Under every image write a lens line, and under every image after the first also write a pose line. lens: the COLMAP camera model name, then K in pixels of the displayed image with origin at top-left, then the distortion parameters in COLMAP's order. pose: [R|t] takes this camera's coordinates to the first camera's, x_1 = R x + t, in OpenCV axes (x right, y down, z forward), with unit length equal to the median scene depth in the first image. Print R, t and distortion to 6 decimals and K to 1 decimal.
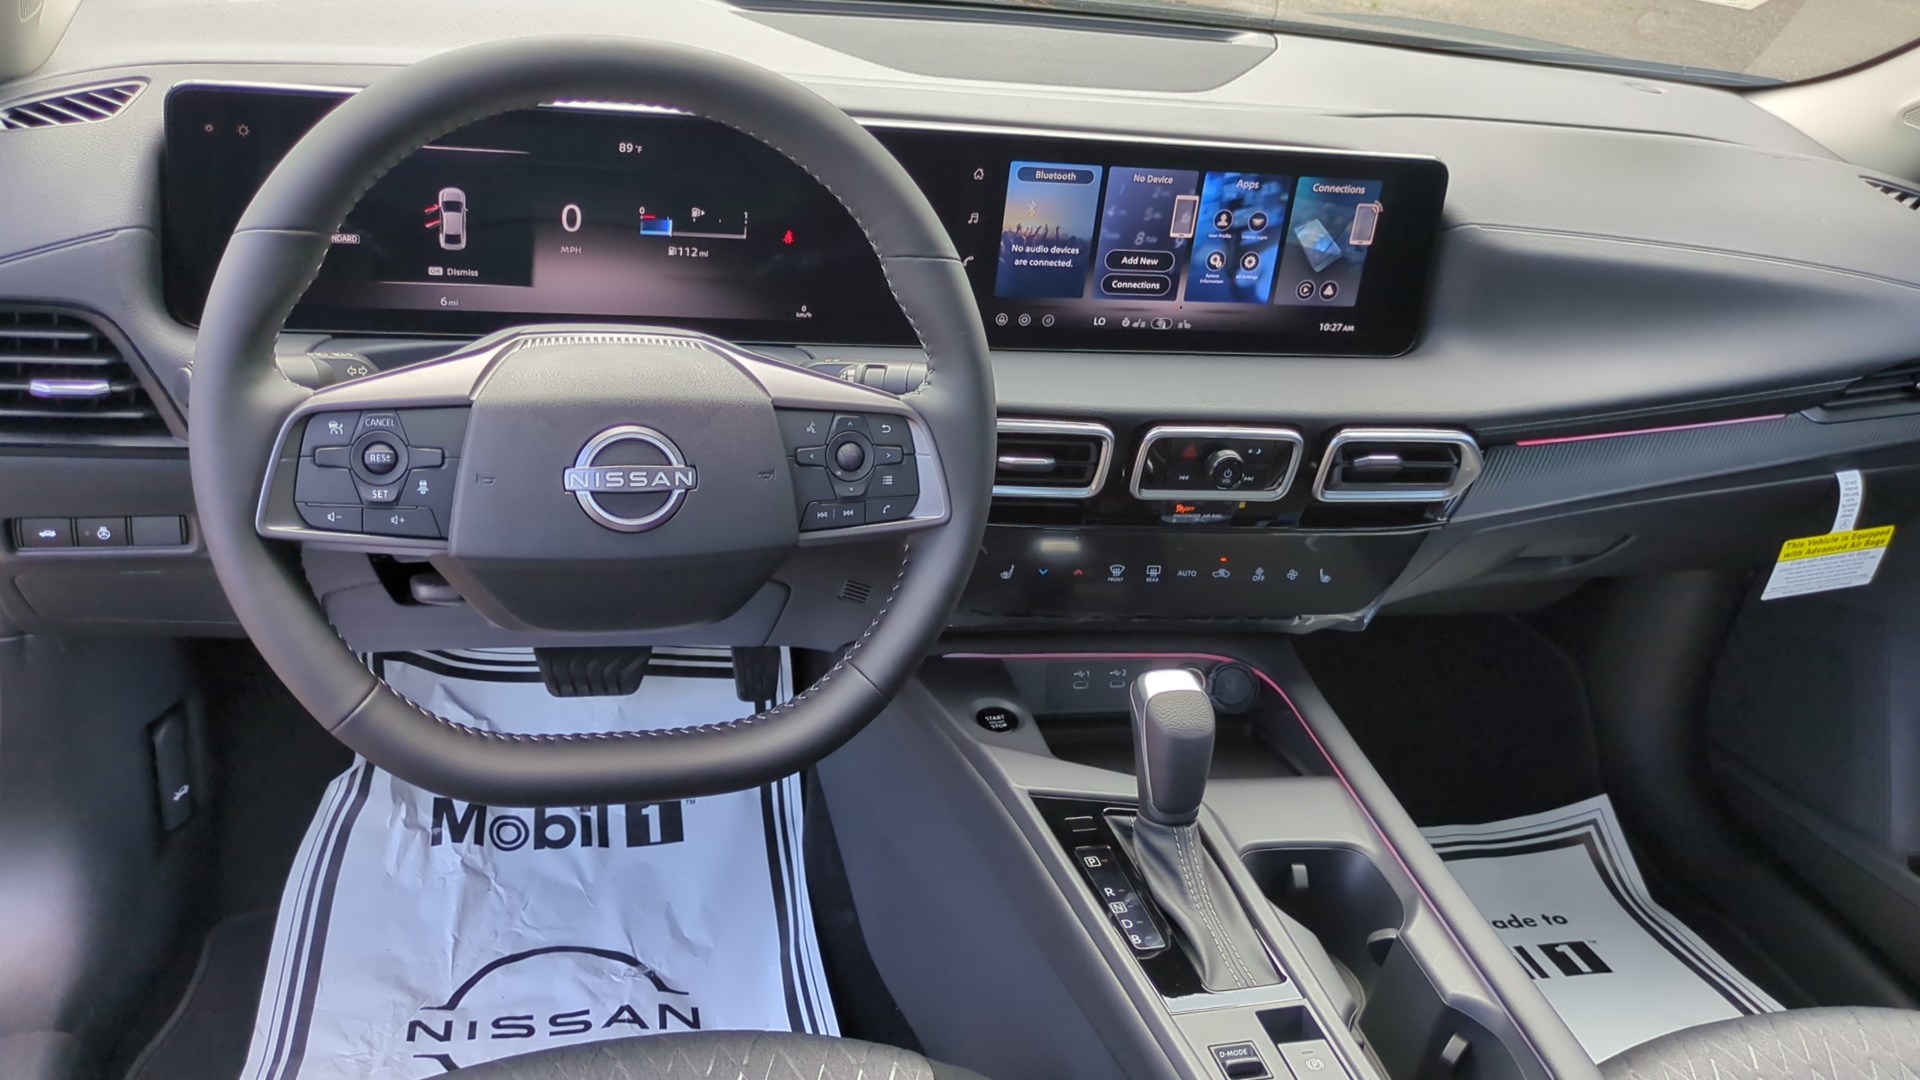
lens RADIAL K [[1671.8, 0, 962.6], [0, 1671.8, 535.4], [0, 0, 1]] dist [0.034965, -0.029190]
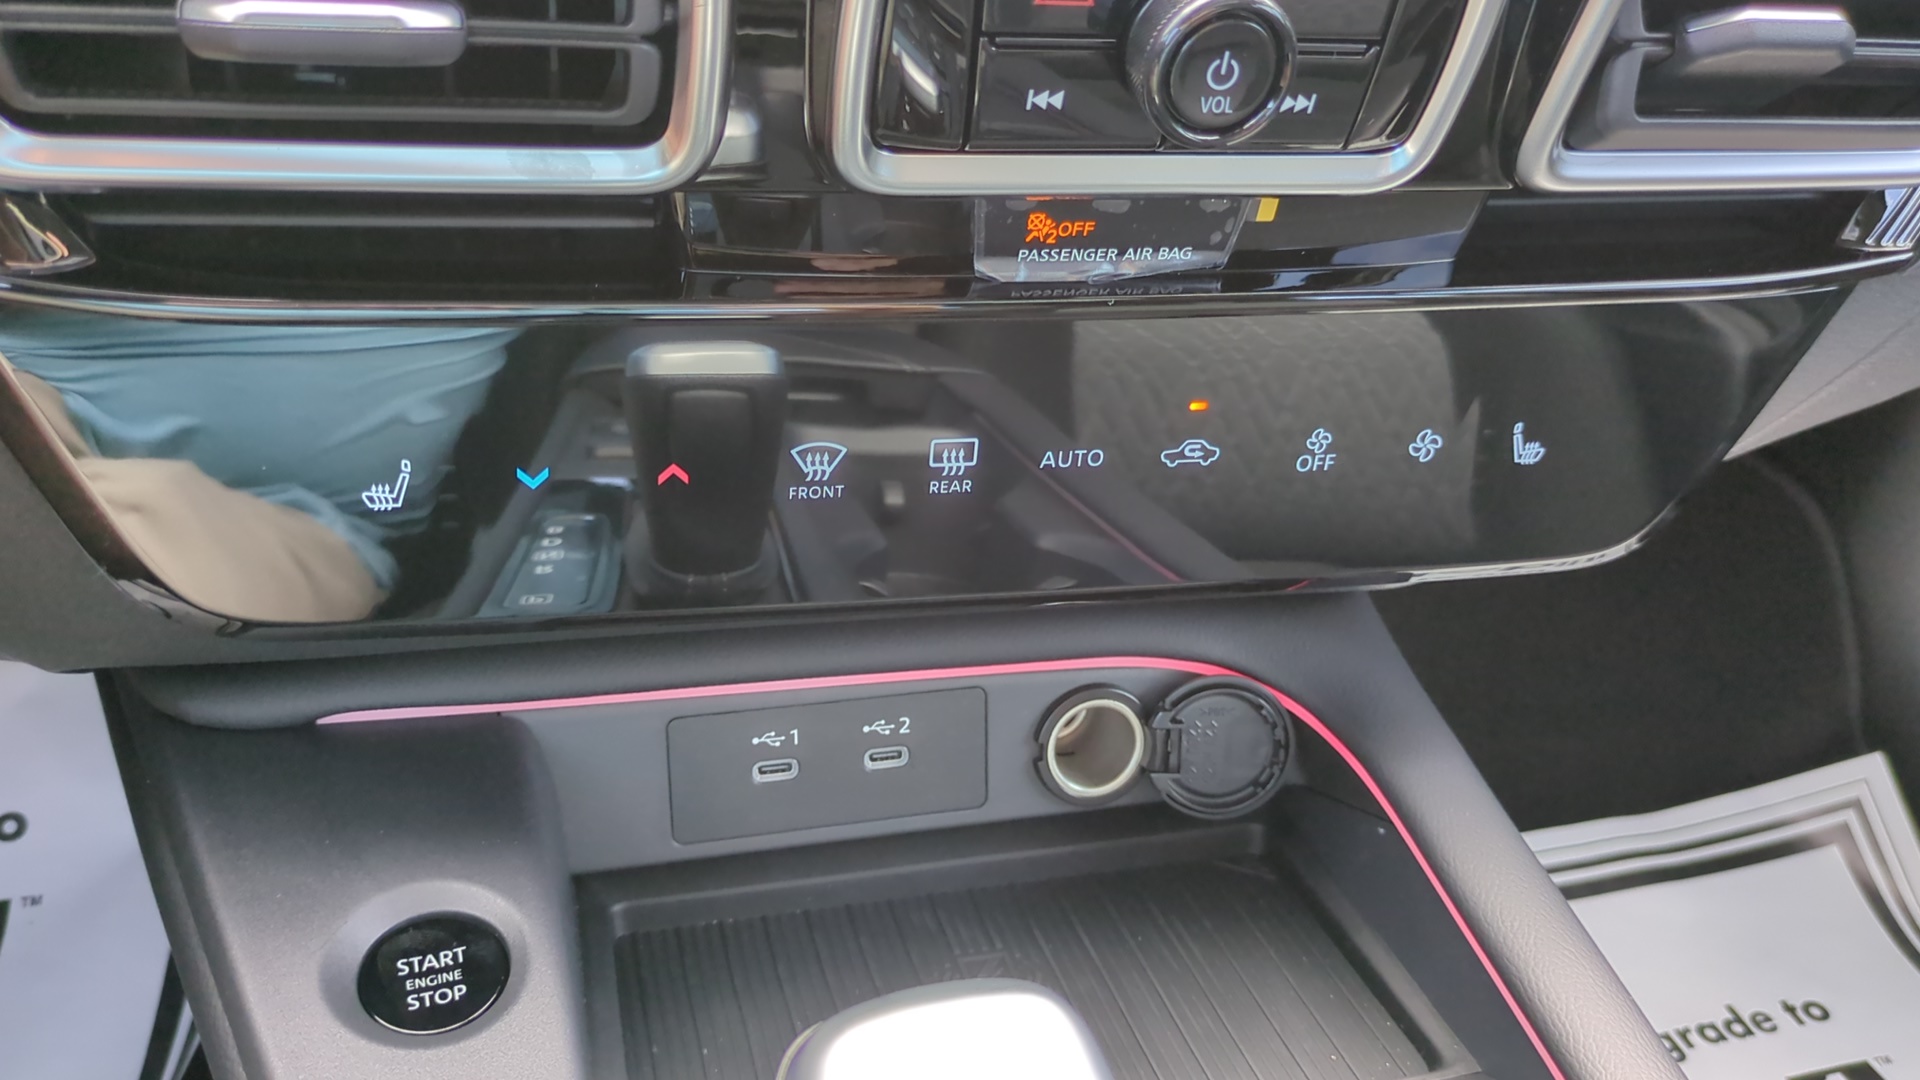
lens RADIAL K [[1671.8, 0, 956.5], [0, 1671.8, 540.1], [0, 0, 1]] dist [0.034965, -0.029190]
pose [[0.999359, -0.026978, 0.023533, 0.112732], [0.023093, 0.988099, 0.152079, -0.007899], [-0.027356, -0.151438, 0.988088, 0.751606]]
